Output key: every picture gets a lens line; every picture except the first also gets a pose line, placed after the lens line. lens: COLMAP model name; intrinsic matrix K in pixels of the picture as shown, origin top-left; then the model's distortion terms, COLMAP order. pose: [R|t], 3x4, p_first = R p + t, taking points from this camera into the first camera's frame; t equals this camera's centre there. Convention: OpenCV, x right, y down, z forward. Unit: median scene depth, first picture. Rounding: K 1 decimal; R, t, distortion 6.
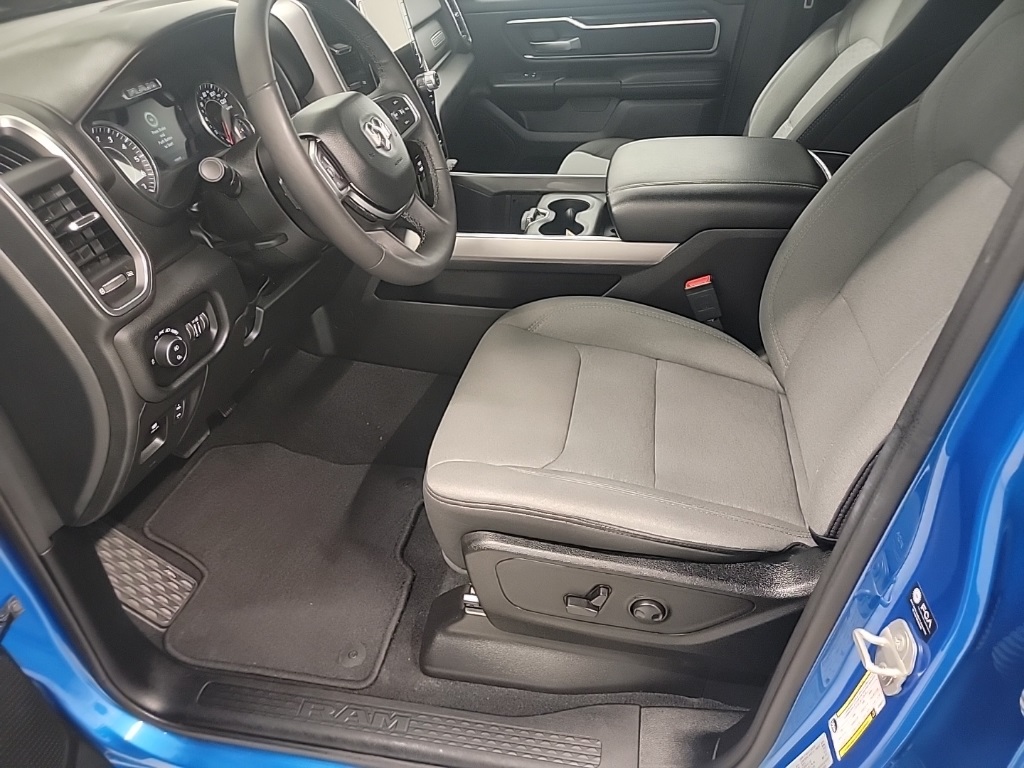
lens RADIAL K [[723.5, 0, 512.0], [0, 723.5, 384.0], [0, 0, 1]] dist [0.057964, -0.051862]
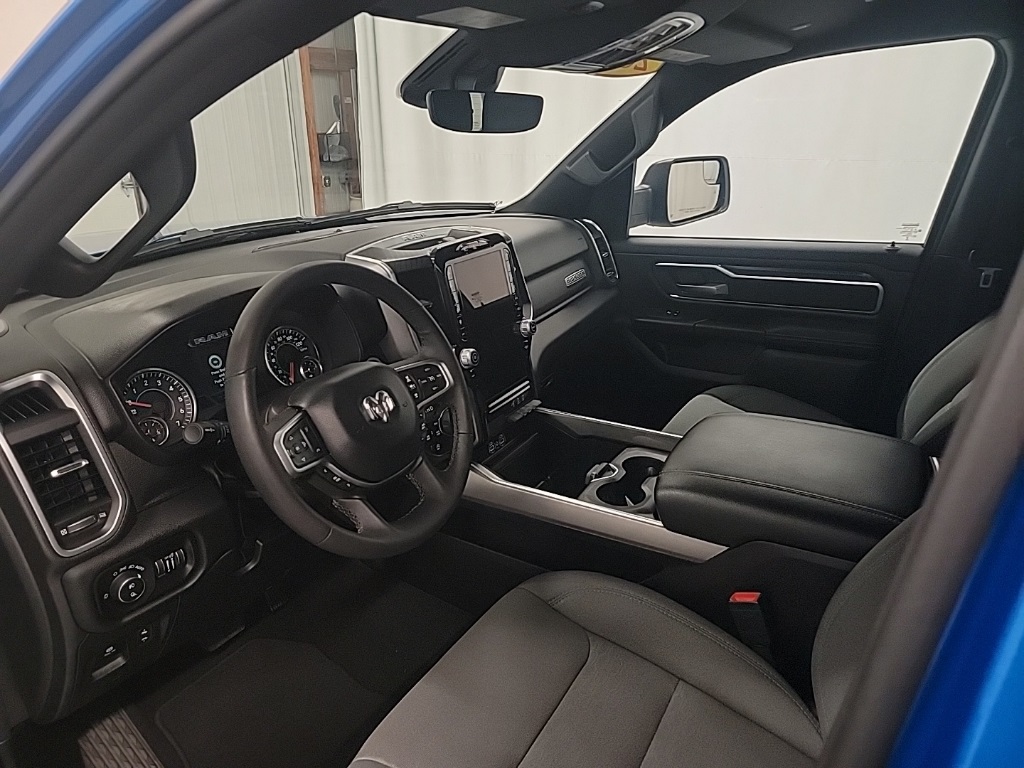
lens RADIAL K [[723.5, 0, 512.0], [0, 723.5, 384.0], [0, 0, 1]] dist [0.057964, -0.051862]
pose [[0.938900, 0.144315, -0.312473, 0.281304], [-0.208708, 0.960618, -0.183453, -0.202466], [0.273693, 0.237459, 0.932044, 0.074210]]
